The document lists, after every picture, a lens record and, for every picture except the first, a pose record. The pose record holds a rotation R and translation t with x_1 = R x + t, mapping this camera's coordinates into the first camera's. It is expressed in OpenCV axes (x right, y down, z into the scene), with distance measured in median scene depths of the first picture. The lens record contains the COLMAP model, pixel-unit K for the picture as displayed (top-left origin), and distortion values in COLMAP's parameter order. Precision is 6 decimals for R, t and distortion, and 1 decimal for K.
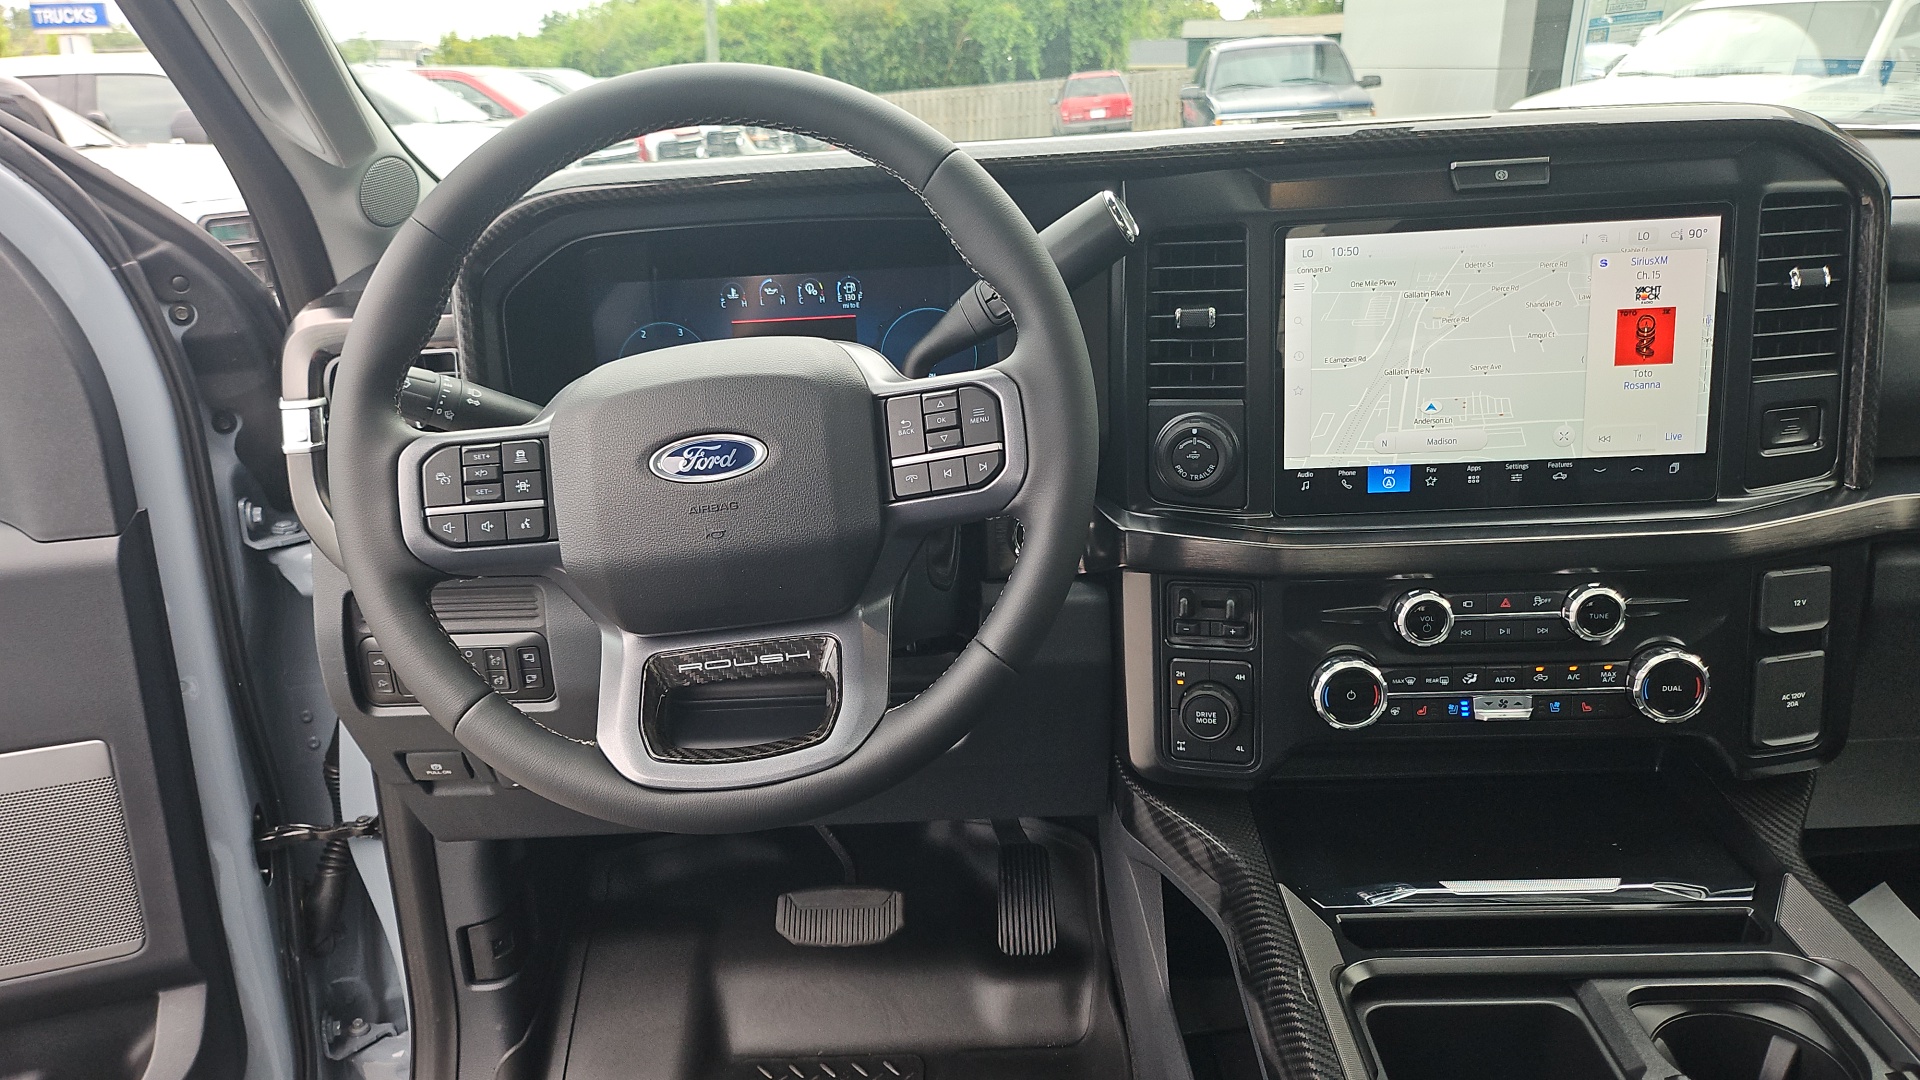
lens RADIAL K [[1360.4, 0, 946.5], [0, 1360.4, 532.2], [0, 0, 1]] dist [0.080533, -0.097600]
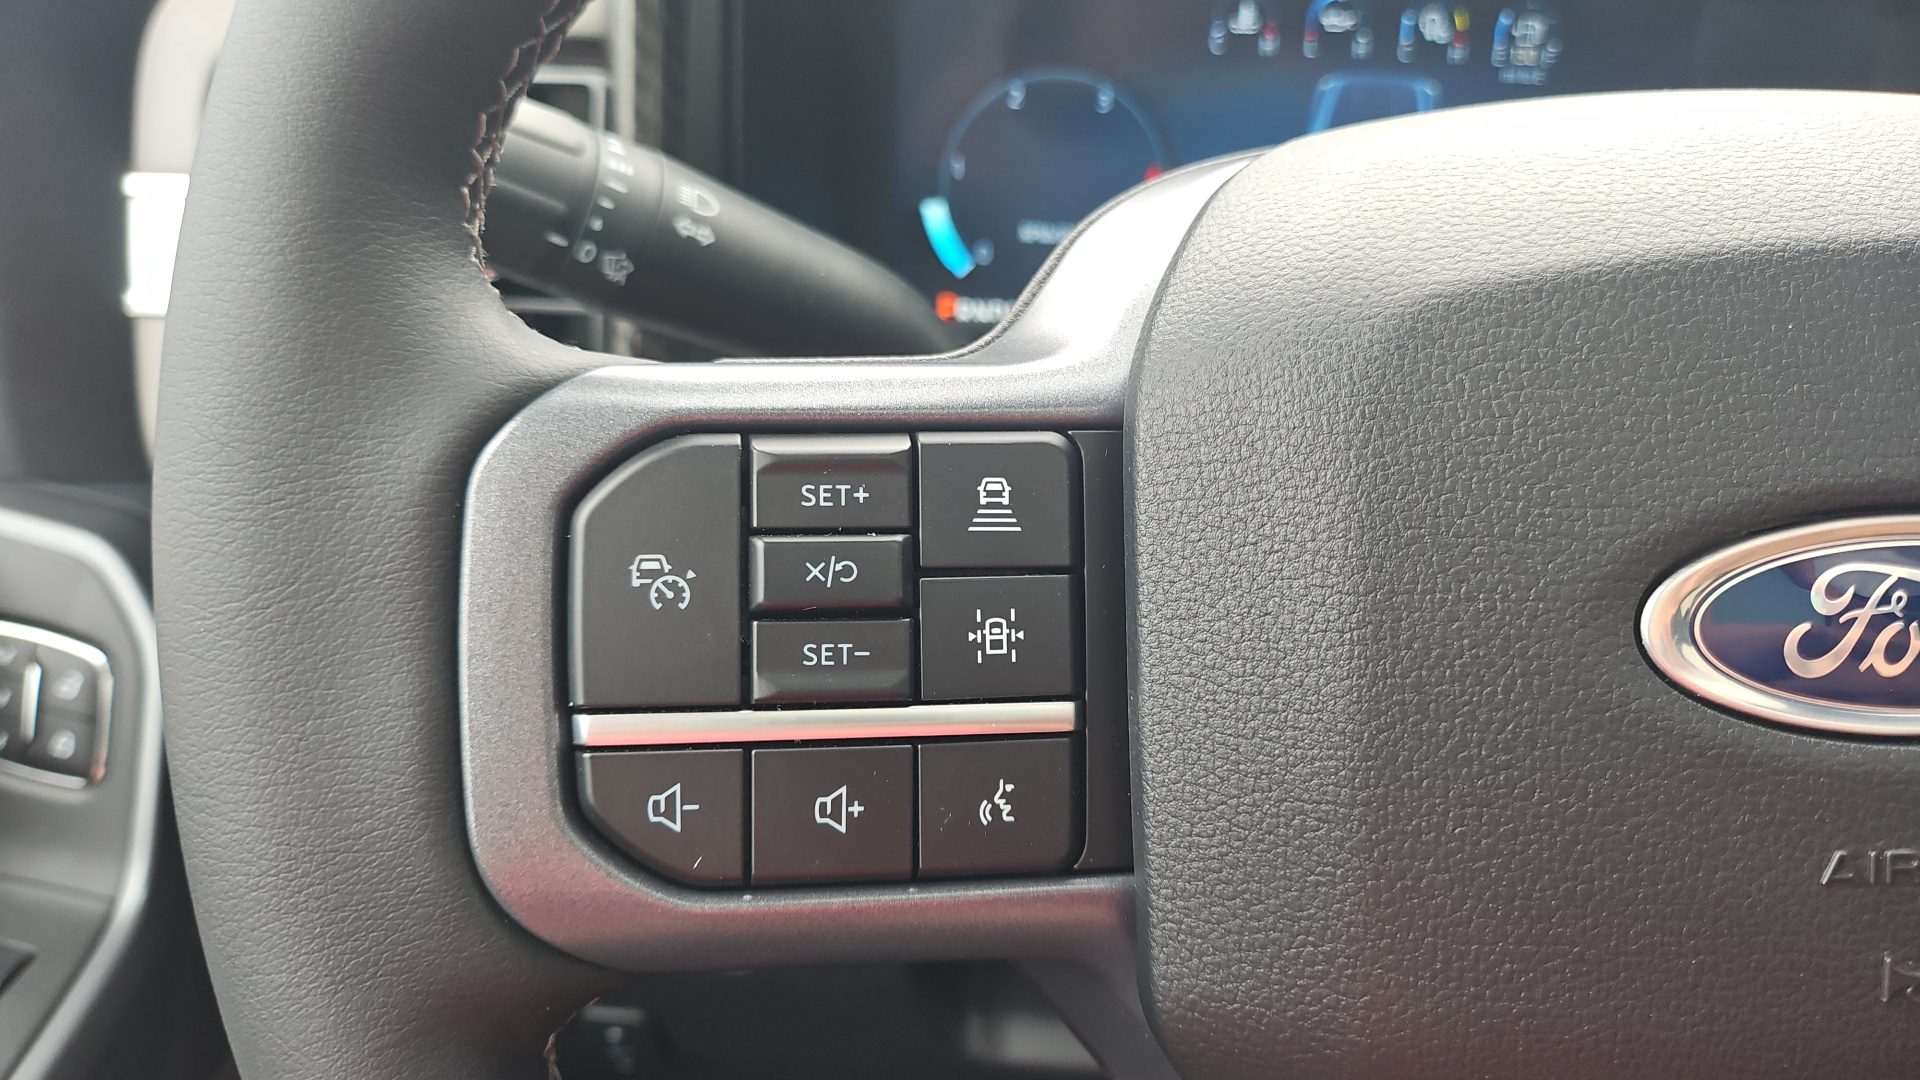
lens RADIAL K [[1360.4, 0, 946.5], [0, 1360.4, 532.2], [0, 0, 1]] dist [0.080533, -0.097600]
pose [[0.994910, 0.100237, 0.010297, -2.276125], [-0.100764, 0.989867, 0.100050, -0.514387], [-0.000164, -0.100578, 0.994929, 5.491433]]
